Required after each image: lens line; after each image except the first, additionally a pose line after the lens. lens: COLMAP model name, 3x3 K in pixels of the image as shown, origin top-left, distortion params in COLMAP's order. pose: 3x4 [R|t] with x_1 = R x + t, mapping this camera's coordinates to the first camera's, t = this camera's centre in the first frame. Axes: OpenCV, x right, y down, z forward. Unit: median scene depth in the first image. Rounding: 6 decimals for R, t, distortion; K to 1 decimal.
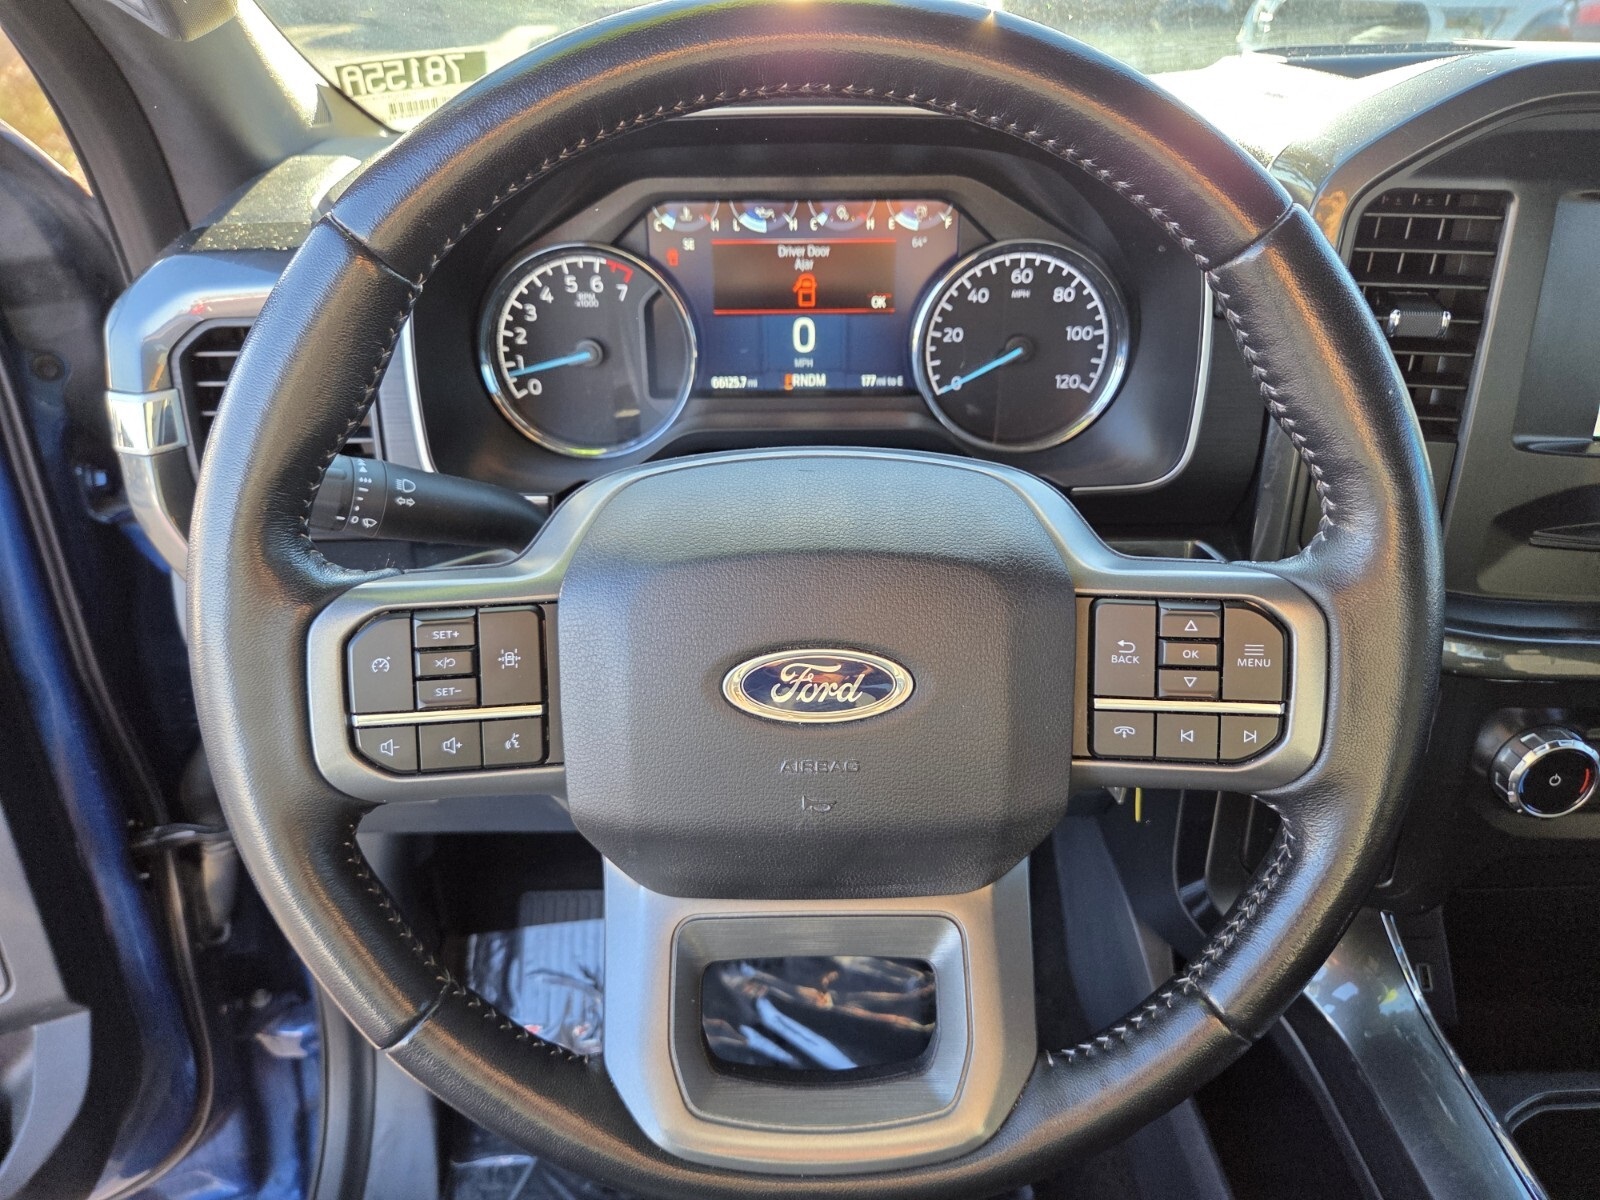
lens RADIAL K [[1879.5, 0, 800.0], [0, 1879.5, 600.0], [0, 0, 1]] dist [0.091952, -0.021890]
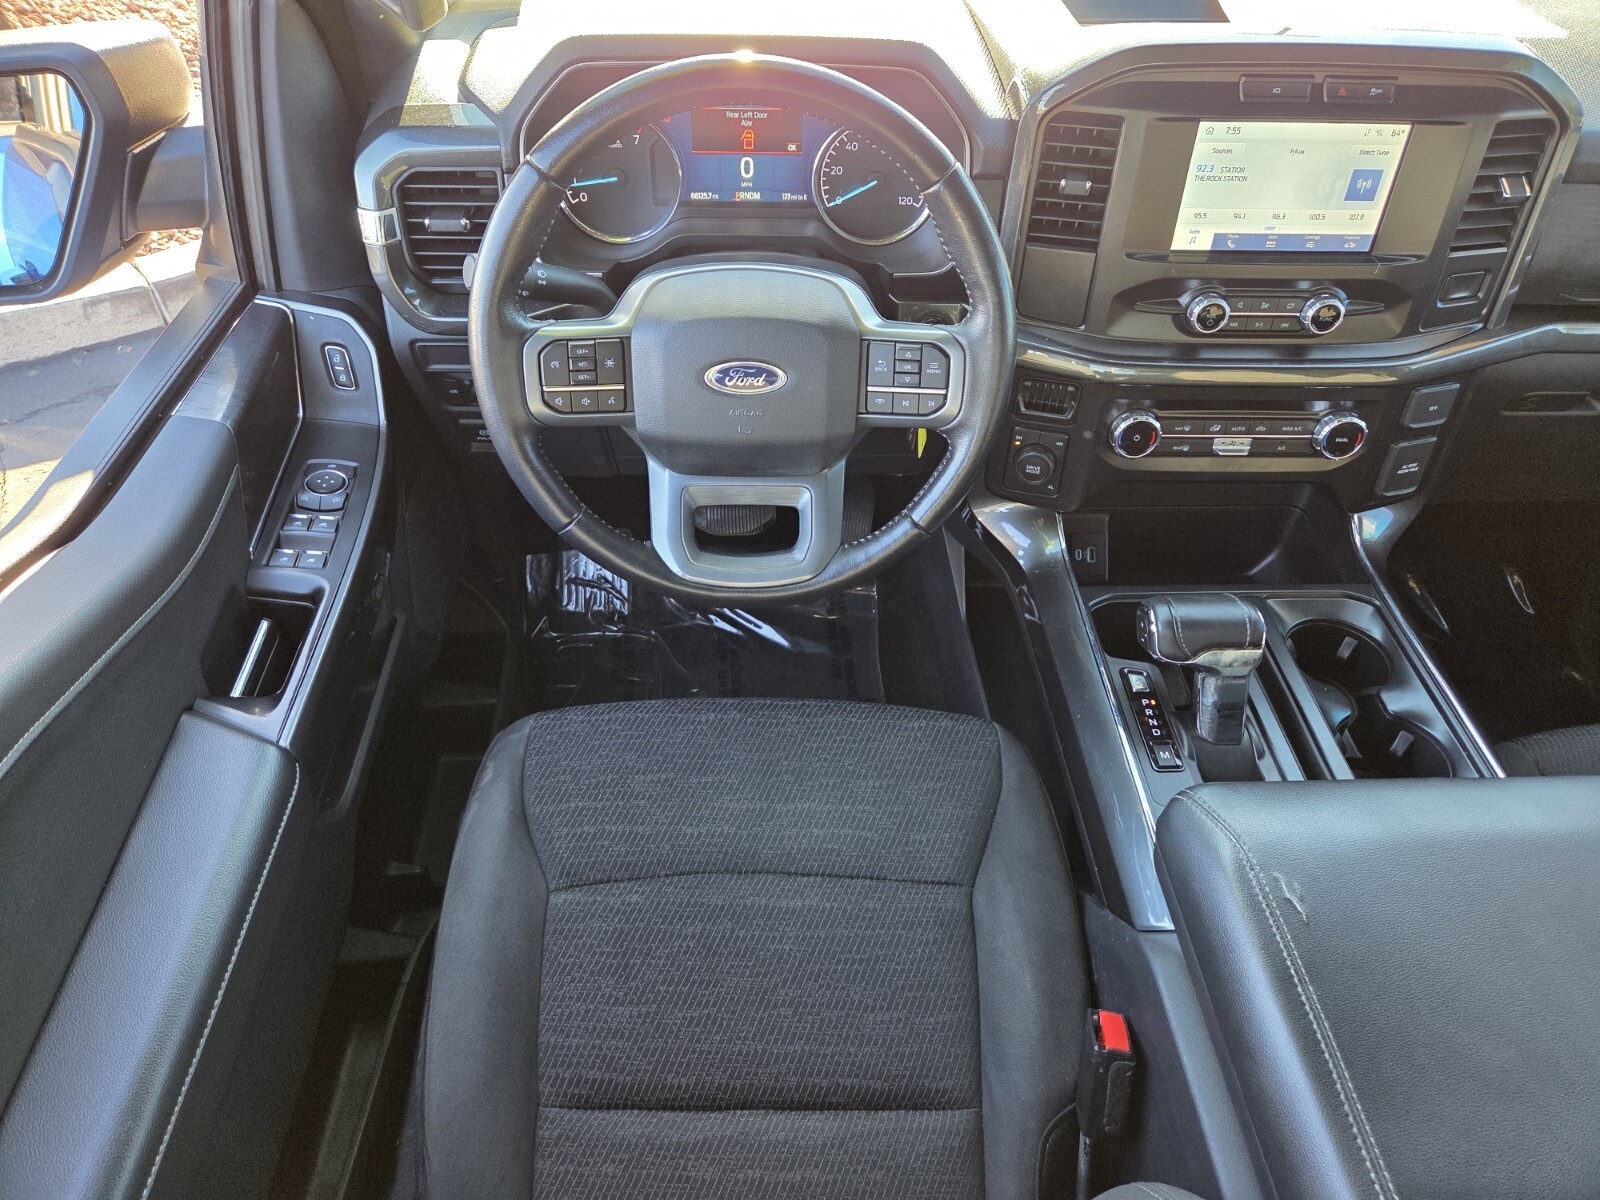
lens RADIAL K [[1319.3, 0, 800.0], [0, 1319.3, 600.0], [0, 0, 1]] dist [0.092314, -0.006536]
pose [[0.999093, 0.010263, 0.041329, 0.011061], [-0.018389, 0.979346, 0.201354, -0.014435], [-0.038409, -0.201931, 0.978646, -0.579818]]
